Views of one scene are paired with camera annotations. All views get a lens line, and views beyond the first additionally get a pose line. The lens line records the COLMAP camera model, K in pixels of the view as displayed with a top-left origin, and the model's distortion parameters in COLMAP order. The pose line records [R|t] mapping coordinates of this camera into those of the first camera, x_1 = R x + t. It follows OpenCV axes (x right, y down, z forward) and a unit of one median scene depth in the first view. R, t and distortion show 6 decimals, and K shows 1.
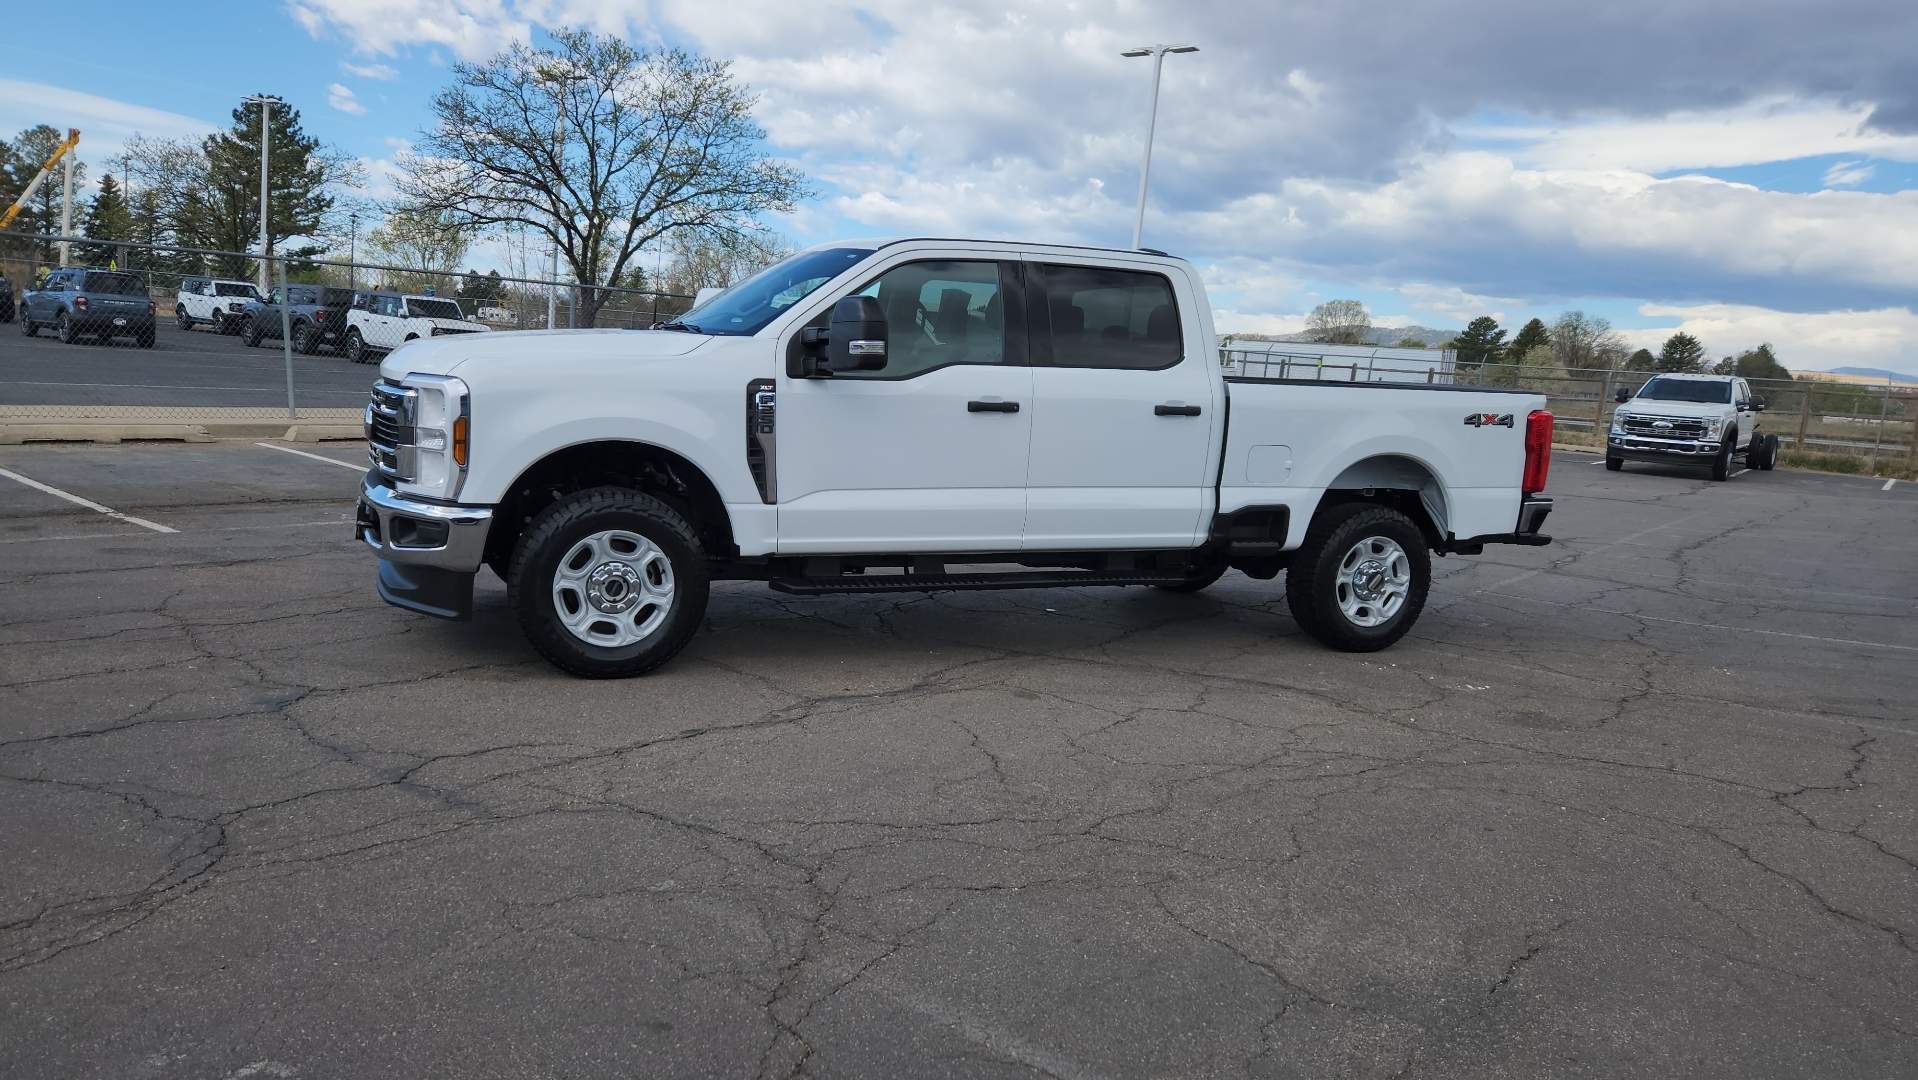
lens RADIAL K [[1276.9, 0, 921.2], [0, 1276.9, 531.3], [0, 0, 1]] dist [0.071557, -0.053063]
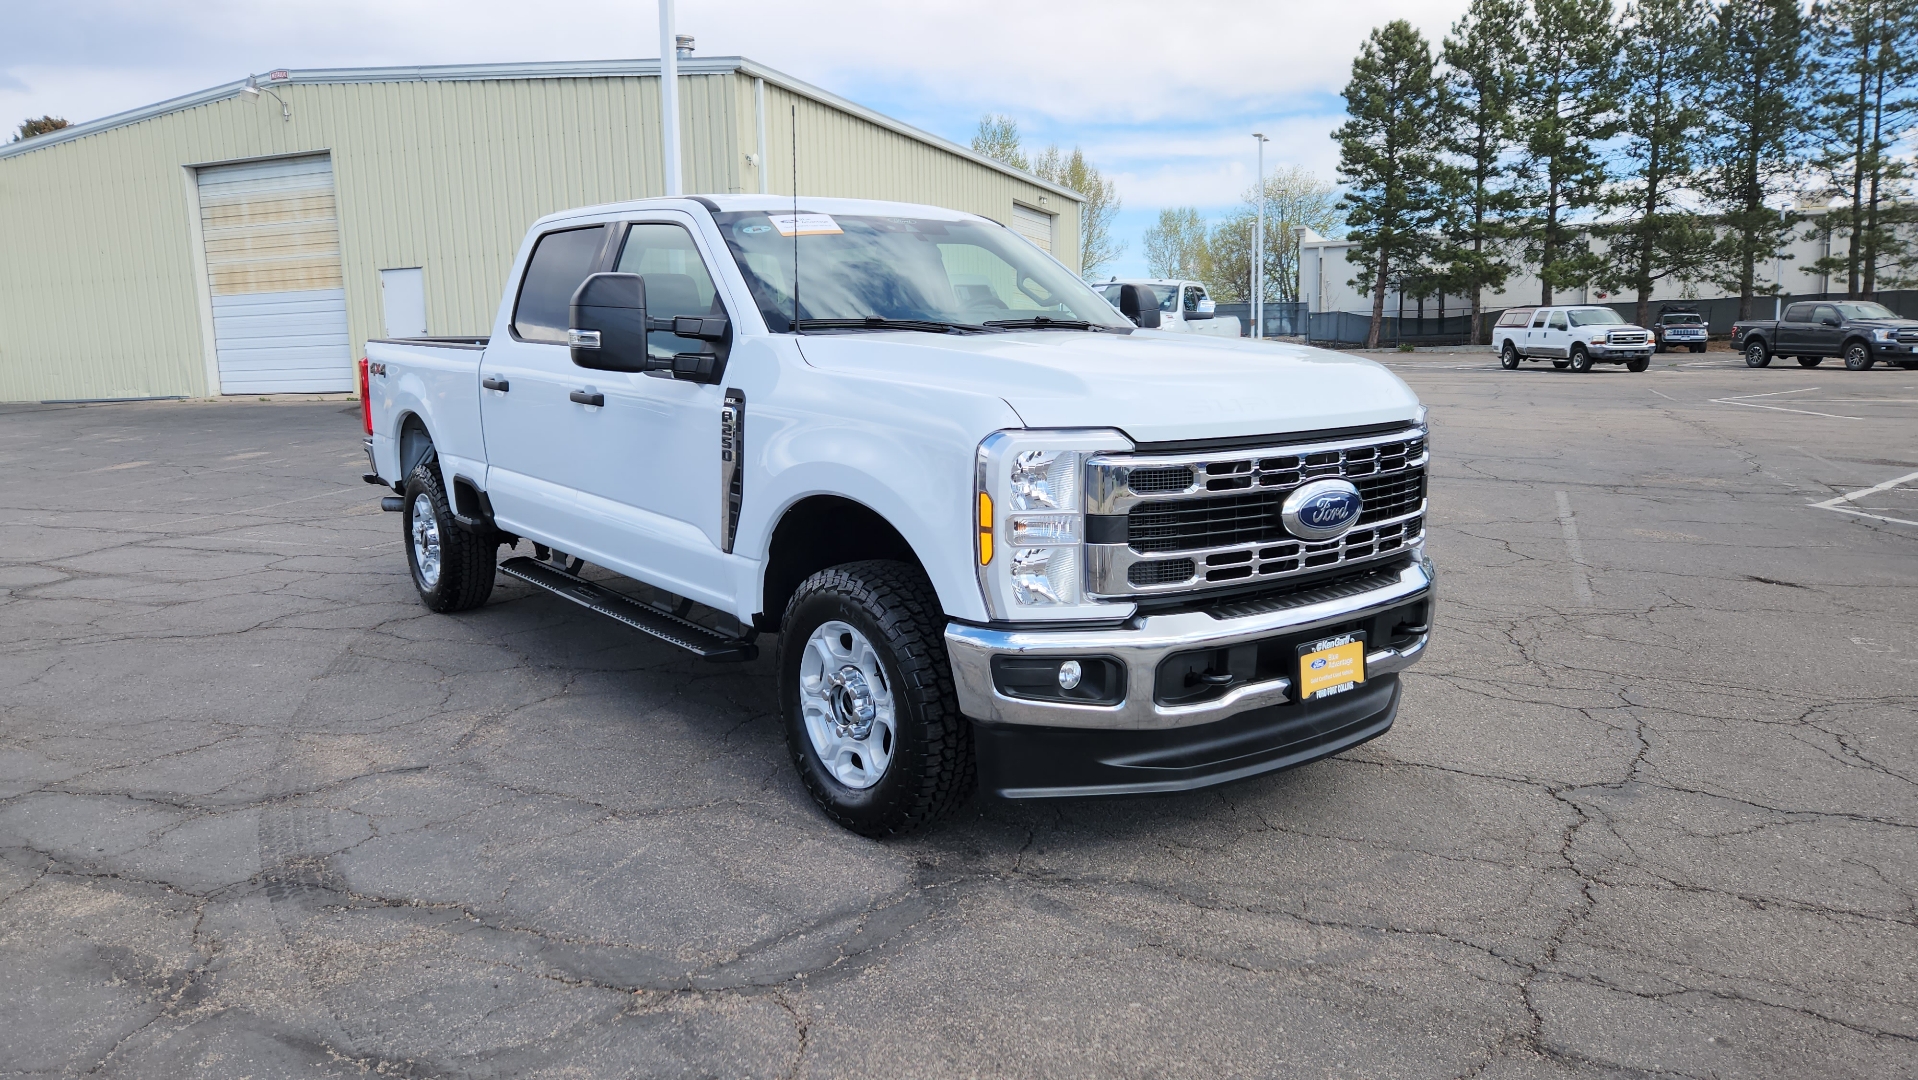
lens RADIAL K [[1284.8, 0, 921.1], [0, 1284.8, 530.0], [0, 0, 1]] dist [0.070889, -0.055688]
pose [[-0.249987, -0.208531, 0.945527, -0.788673], [0.125524, 0.961312, 0.245200, -0.204822], [-0.960078, 0.179983, -0.214140, 1.082933]]
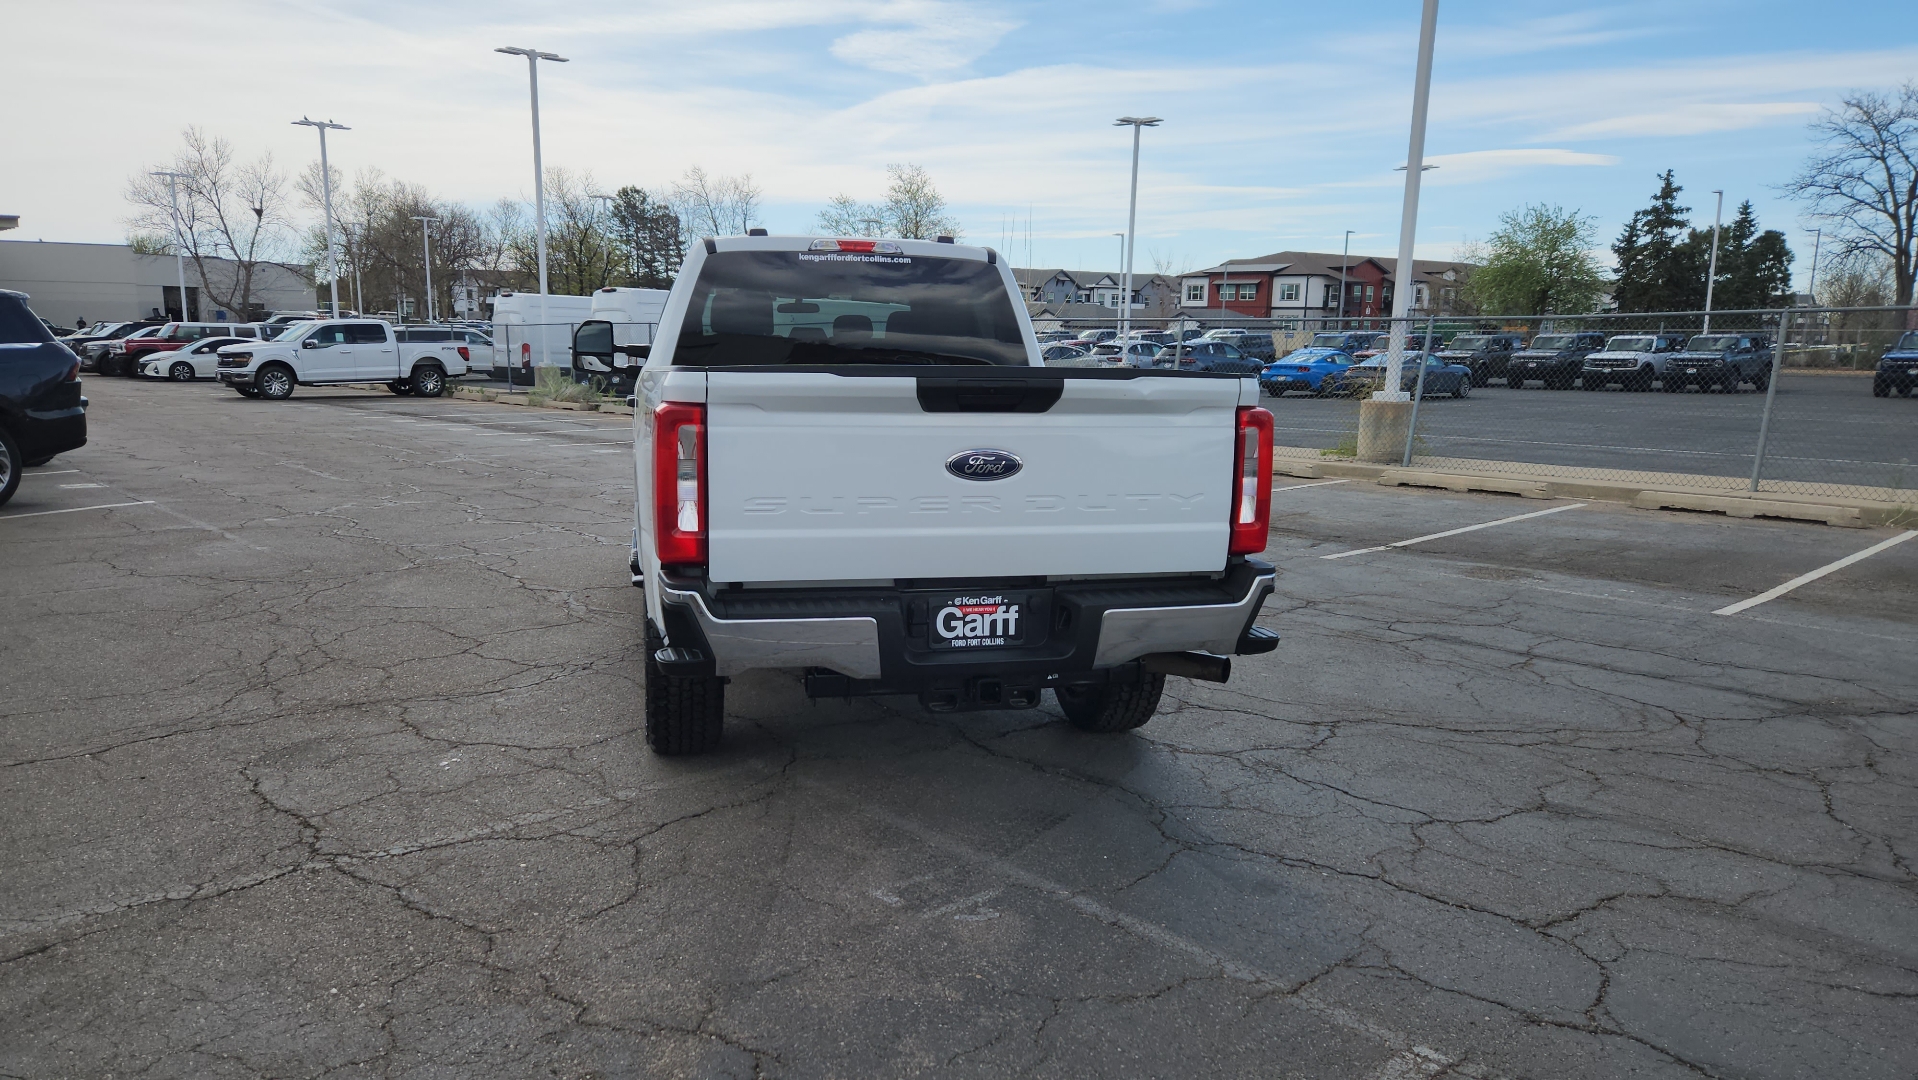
lens RADIAL K [[1277.9, 0, 925.7], [0, 1277.9, 545.1], [0, 0, 1]] dist [0.077516, -0.064485]
pose [[-0.169253, 0.077245, -0.982541, 0.991387], [-0.160621, 0.981434, 0.104826, -0.110764], [0.972396, 0.175558, -0.153703, 1.223738]]
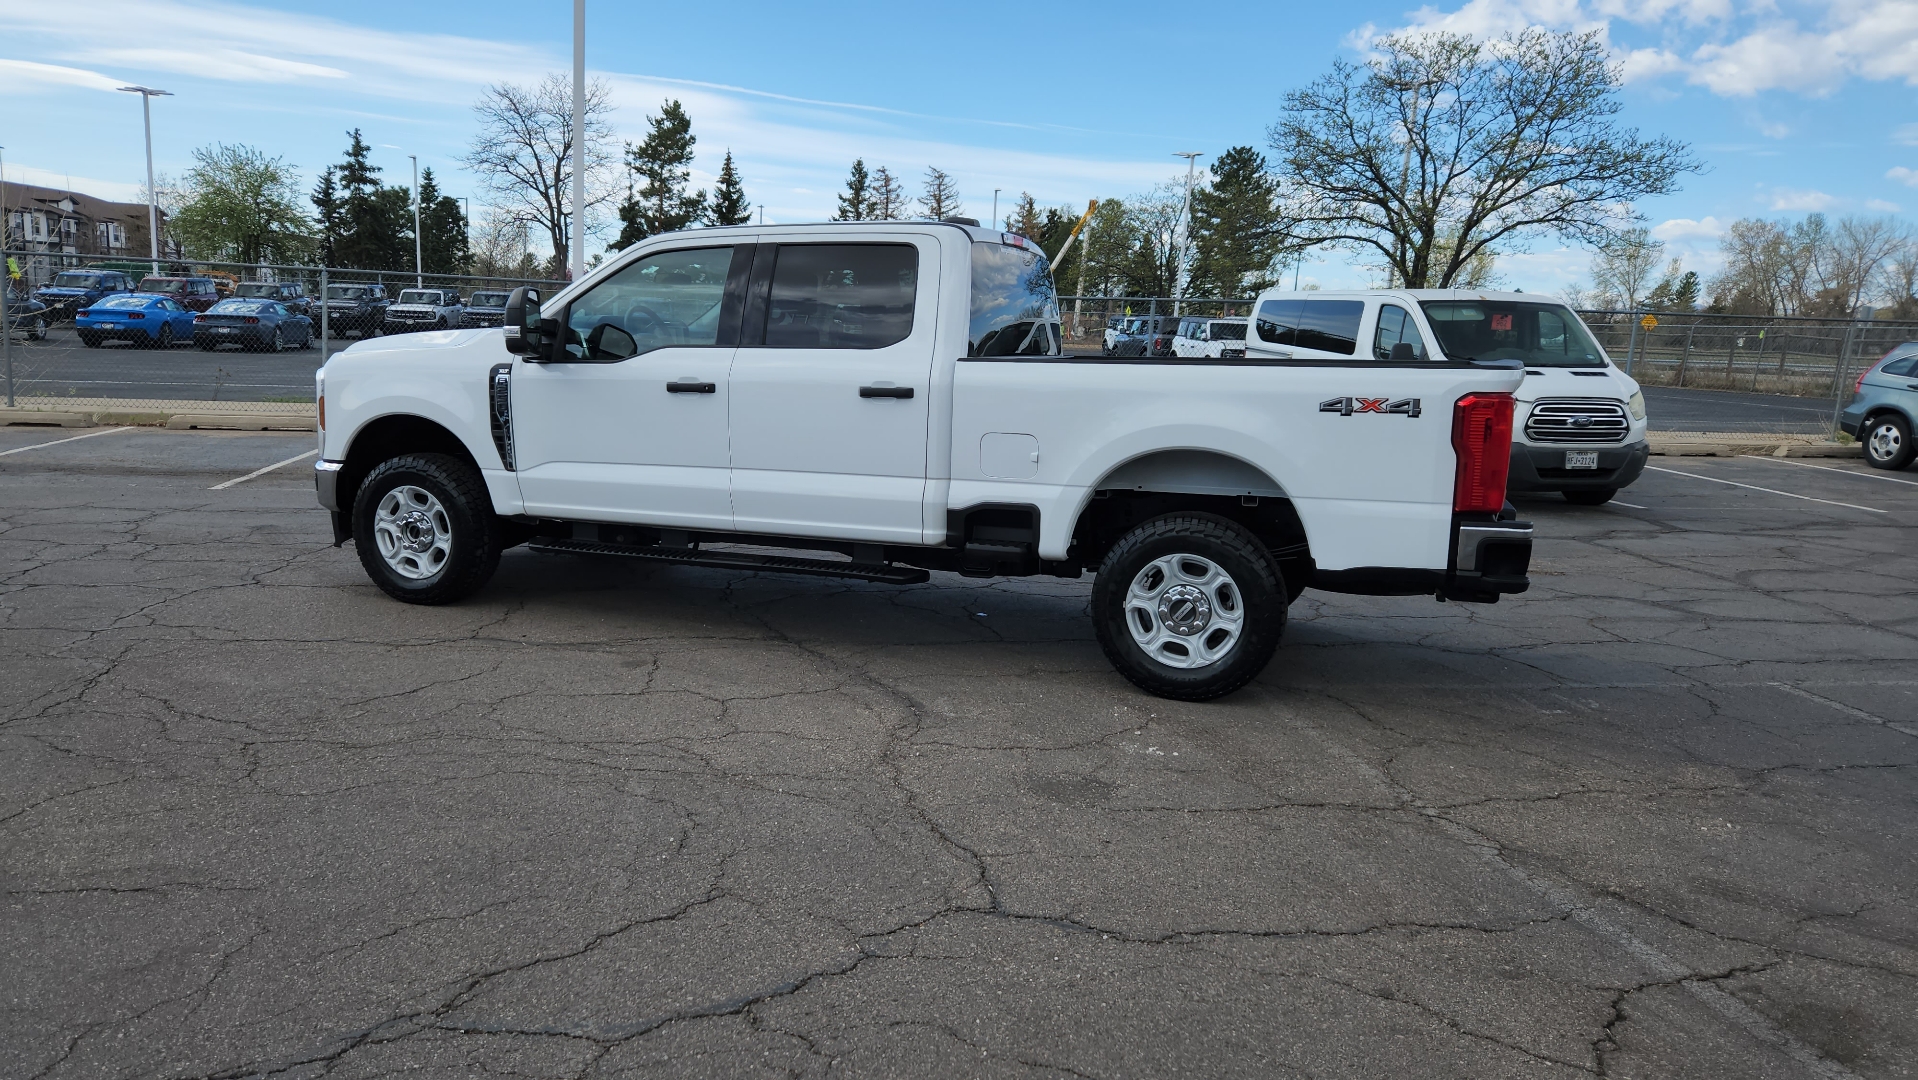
lens RADIAL K [[1277.9, 0, 925.0], [0, 1277.9, 541.6], [0, 0, 1]] dist [0.077516, -0.064485]
pose [[0.728426, 0.067716, -0.681769, 0.754005], [-0.075948, 0.996952, 0.017875, -0.005271], [0.680901, 0.038758, 0.731349, 0.314887]]
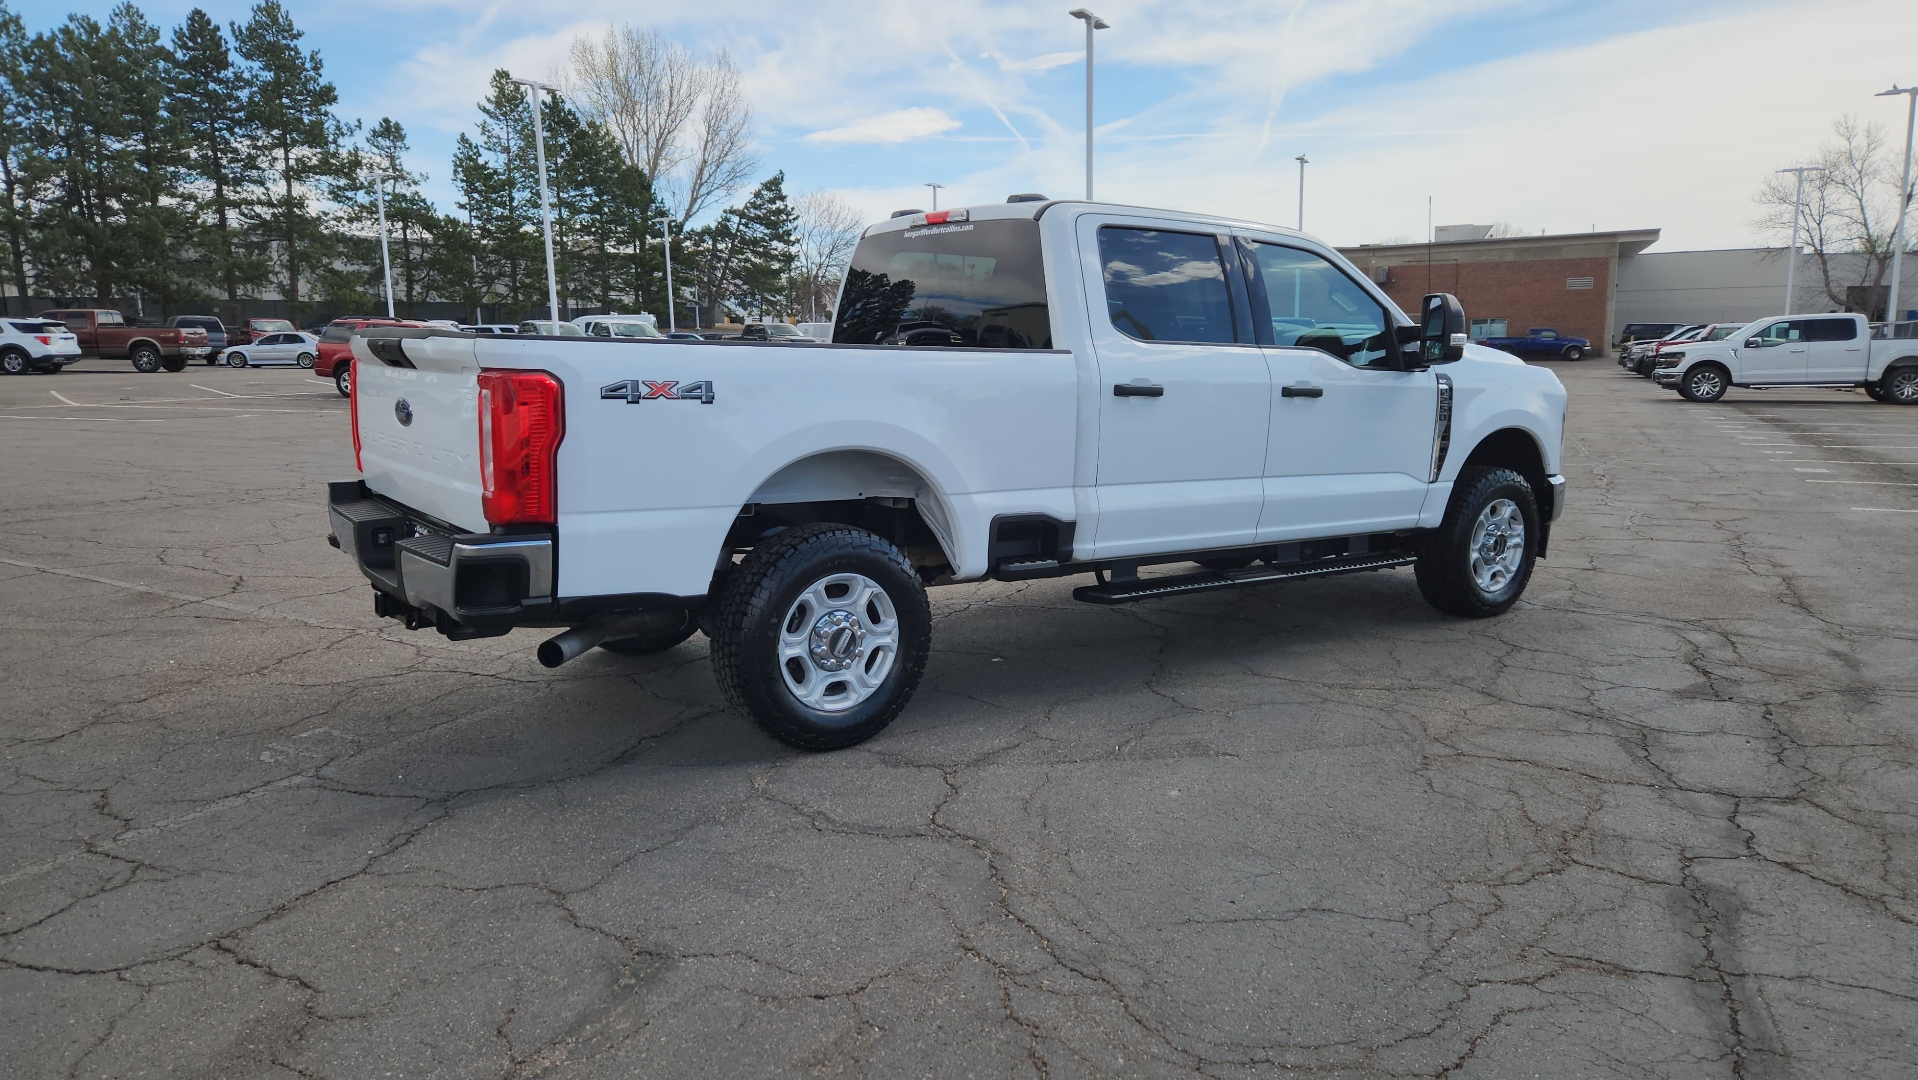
lens RADIAL K [[1281.5, 0, 925.9], [0, 1281.5, 528.0], [0, 0, 1]] dist [0.070936, -0.055569]
pose [[-0.973639, -0.040900, -0.224396, 0.344332], [-0.100388, 0.960225, 0.260559, -0.229805], [0.204814, 0.276217, -0.939018, 1.830761]]
